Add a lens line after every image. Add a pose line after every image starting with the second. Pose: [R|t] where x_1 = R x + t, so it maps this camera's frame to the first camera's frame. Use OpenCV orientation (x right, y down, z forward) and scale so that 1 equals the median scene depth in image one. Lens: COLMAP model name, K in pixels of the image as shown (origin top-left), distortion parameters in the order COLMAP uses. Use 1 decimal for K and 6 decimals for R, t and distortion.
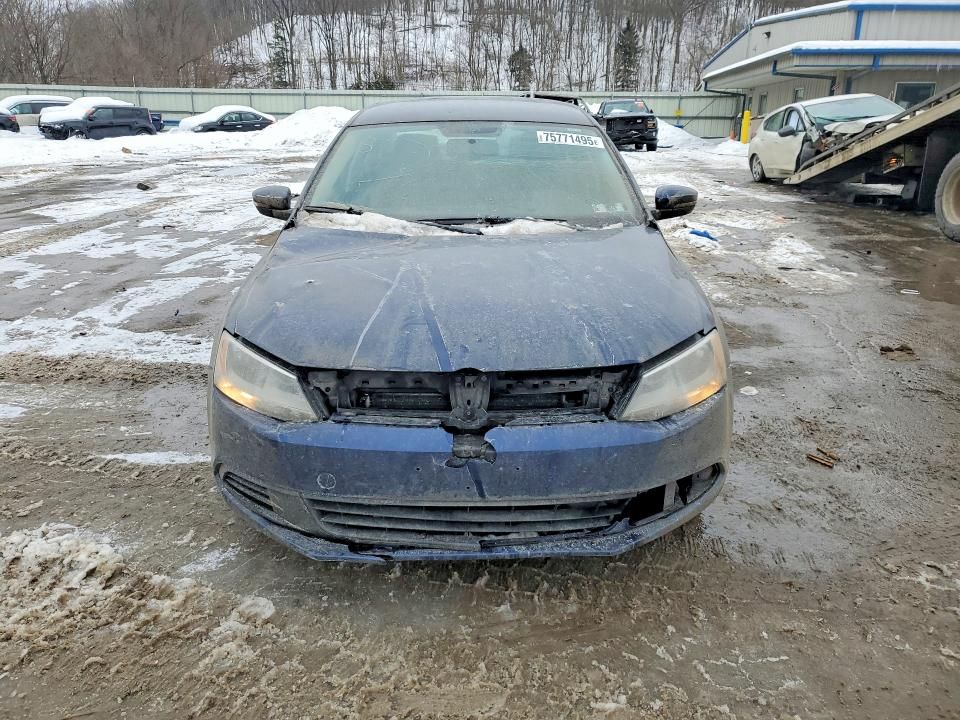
lens RADIAL K [[747.8, 0, 480.0], [0, 747.8, 357.0], [0, 0, 1]] dist [0.040203, 0.006728]
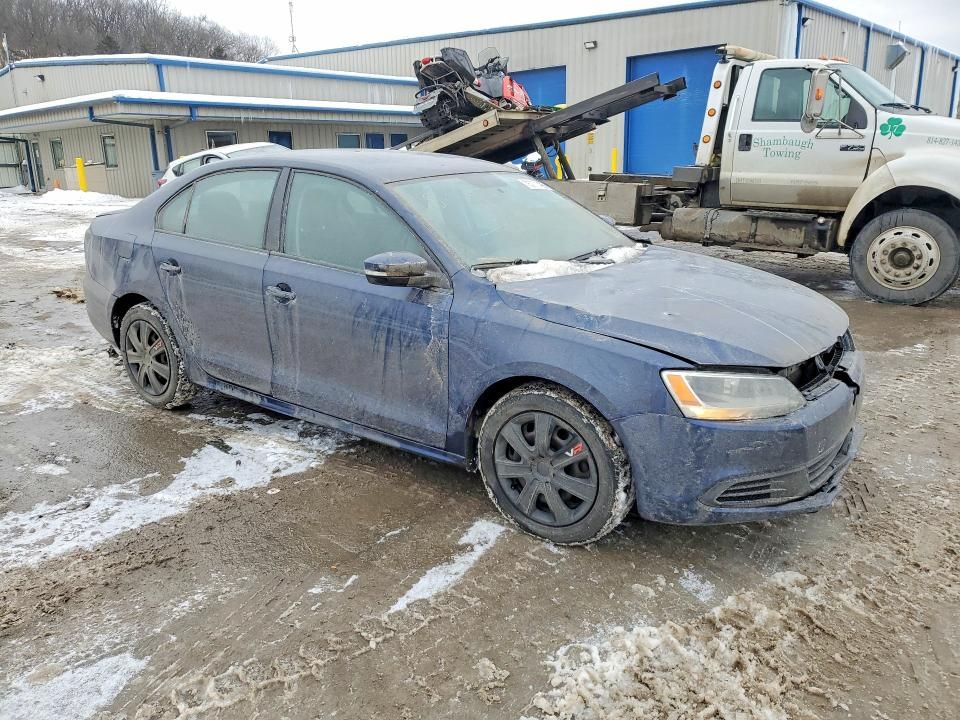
lens RADIAL K [[747.8, 0, 481.6], [0, 747.8, 359.7], [0, 0, 1]] dist [0.040203, 0.006728]
pose [[0.583118, -0.241017, 0.775812, -0.158665], [0.279919, 0.956107, 0.086635, -0.026079], [-0.762640, 0.166646, 0.624988, 0.064166]]
